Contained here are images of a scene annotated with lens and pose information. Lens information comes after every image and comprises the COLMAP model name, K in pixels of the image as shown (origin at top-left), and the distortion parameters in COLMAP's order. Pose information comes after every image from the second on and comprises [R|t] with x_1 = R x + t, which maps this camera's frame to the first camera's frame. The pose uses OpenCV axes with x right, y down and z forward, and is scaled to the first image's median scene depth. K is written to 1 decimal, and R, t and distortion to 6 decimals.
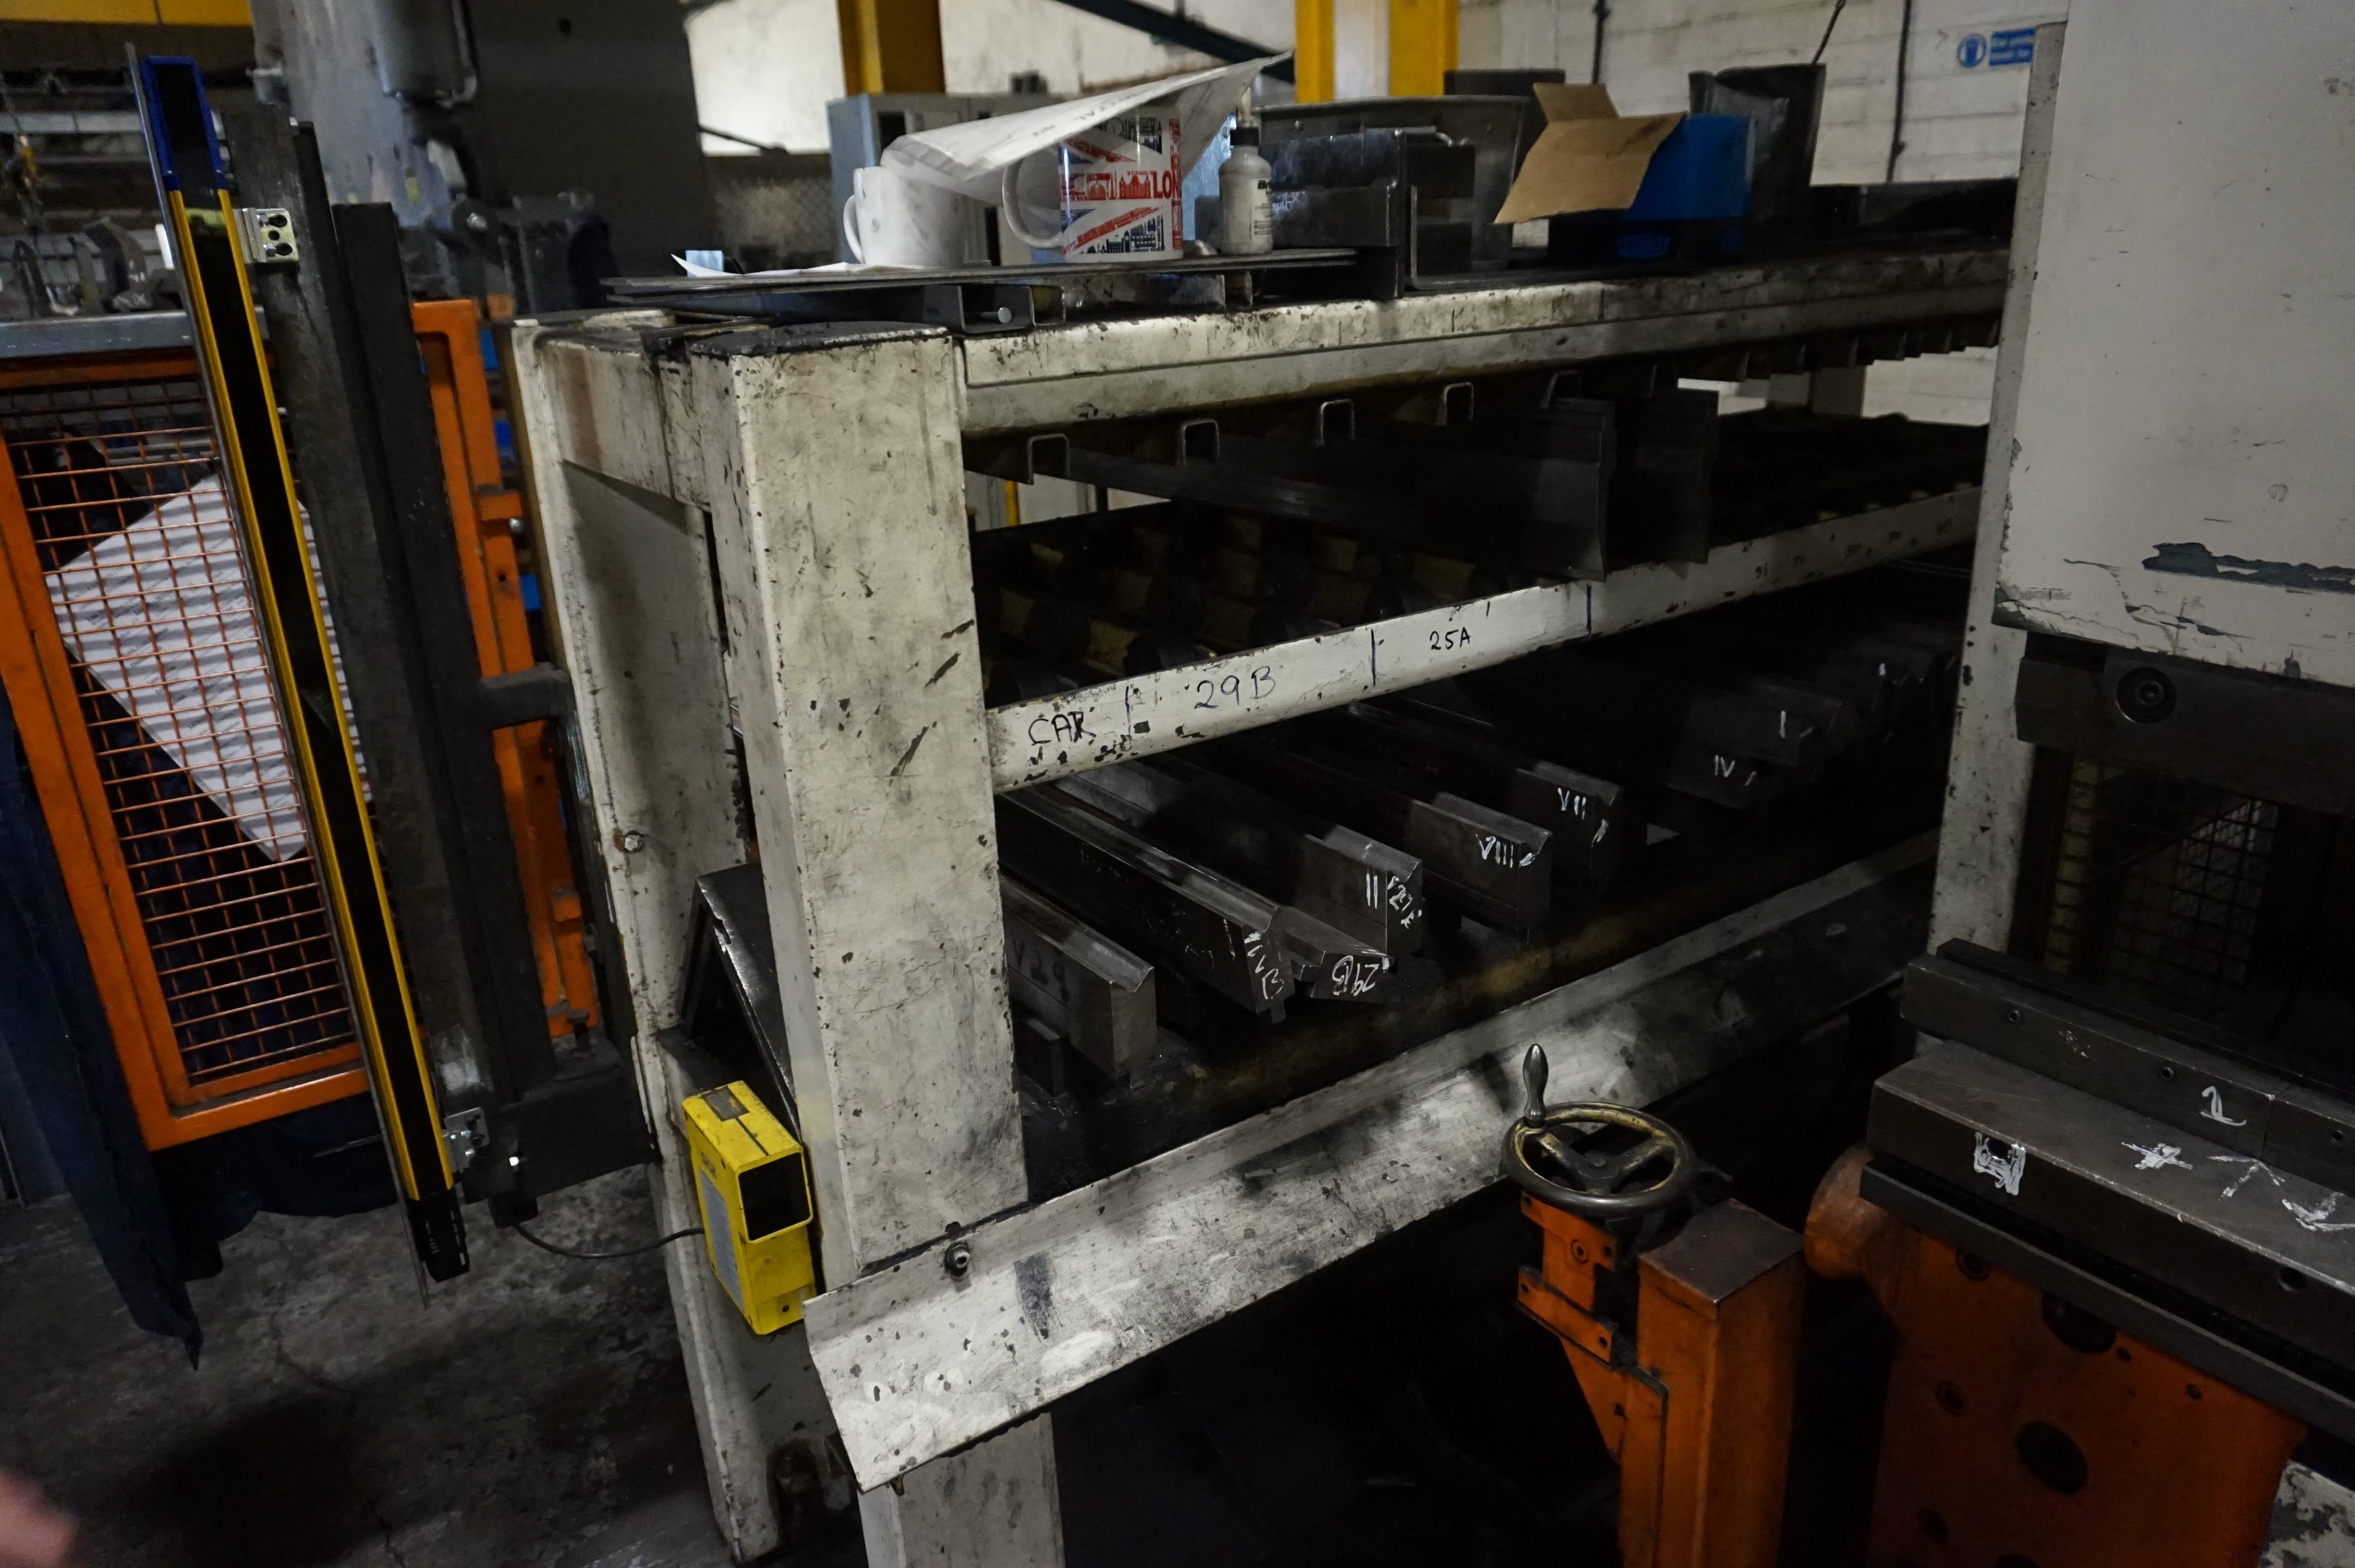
lens RADIAL K [[1602.0, 0, 1245.3], [0, 1602.0, 793.2], [0, 0, 1]] dist [-0.047492, 0.035002]
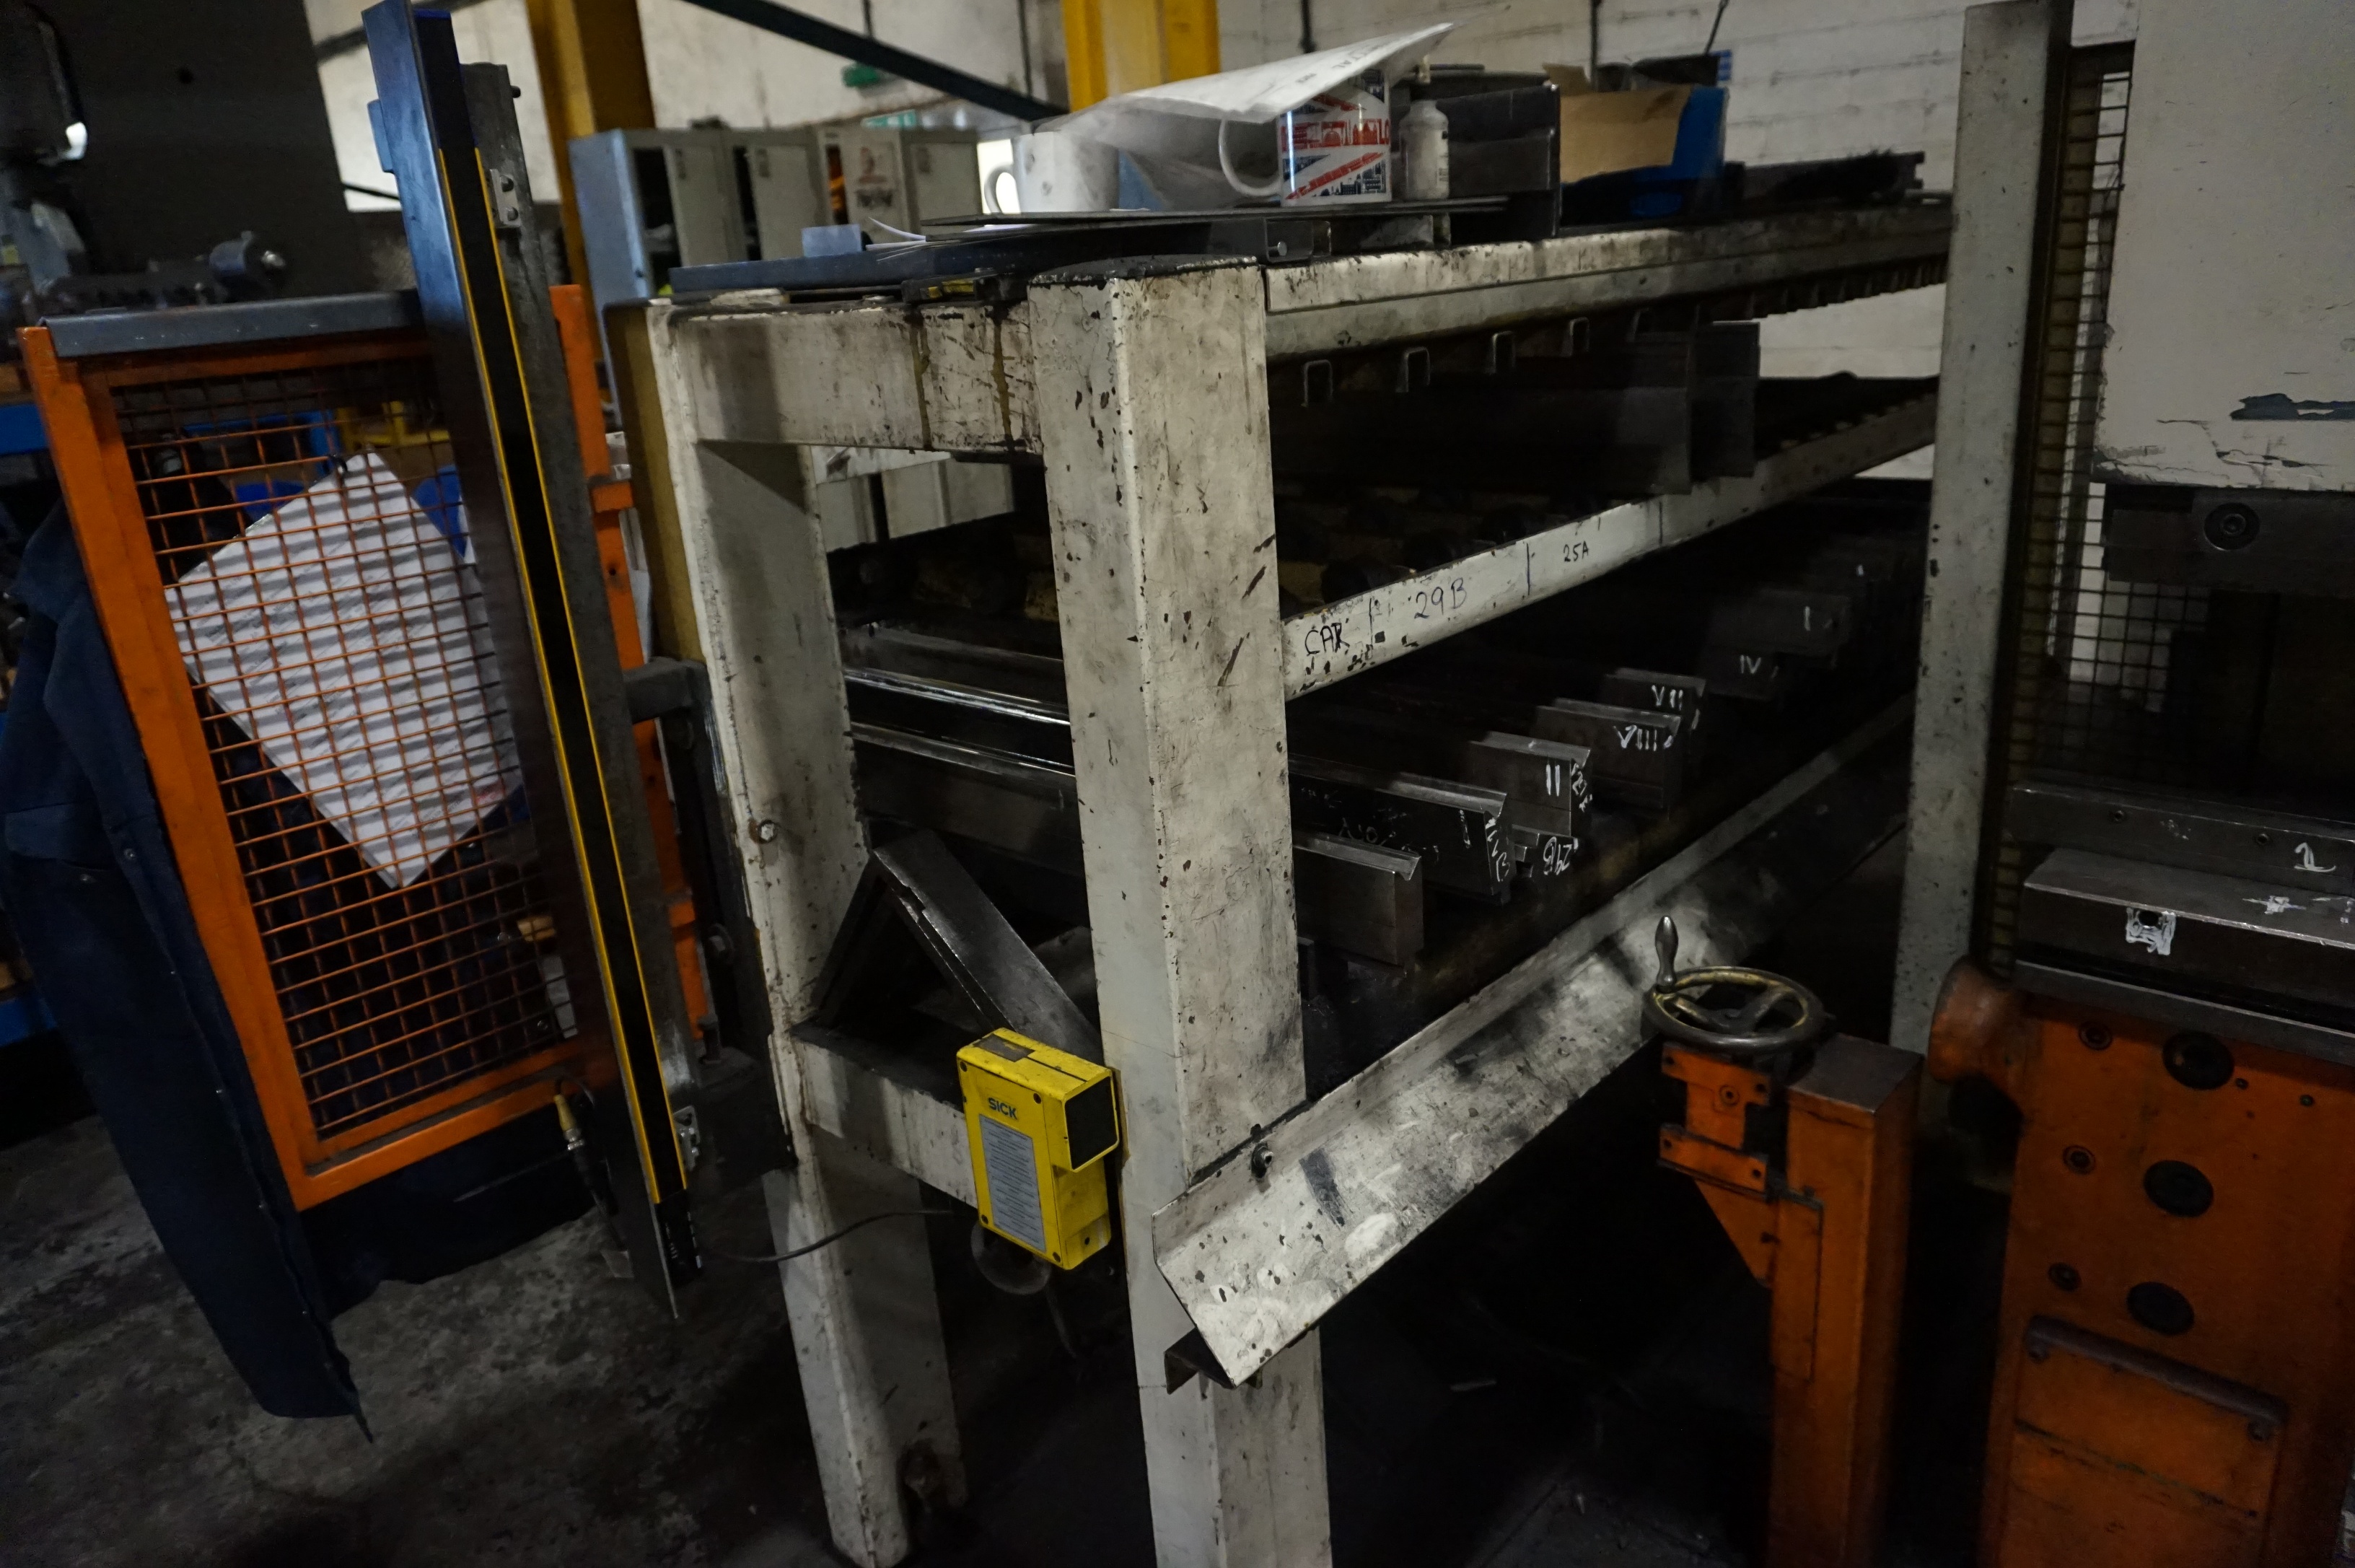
lens RADIAL K [[1602.0, 0, 1200.7], [0, 1602.0, 800.1], [0, 0, 1]] dist [-0.047492, 0.035002]
pose [[0.973946, -0.102282, 0.202404, -0.365735], [0.107901, 0.994018, -0.016897, 0.064592], [-0.199465, 0.038296, 0.979156, -0.020460]]
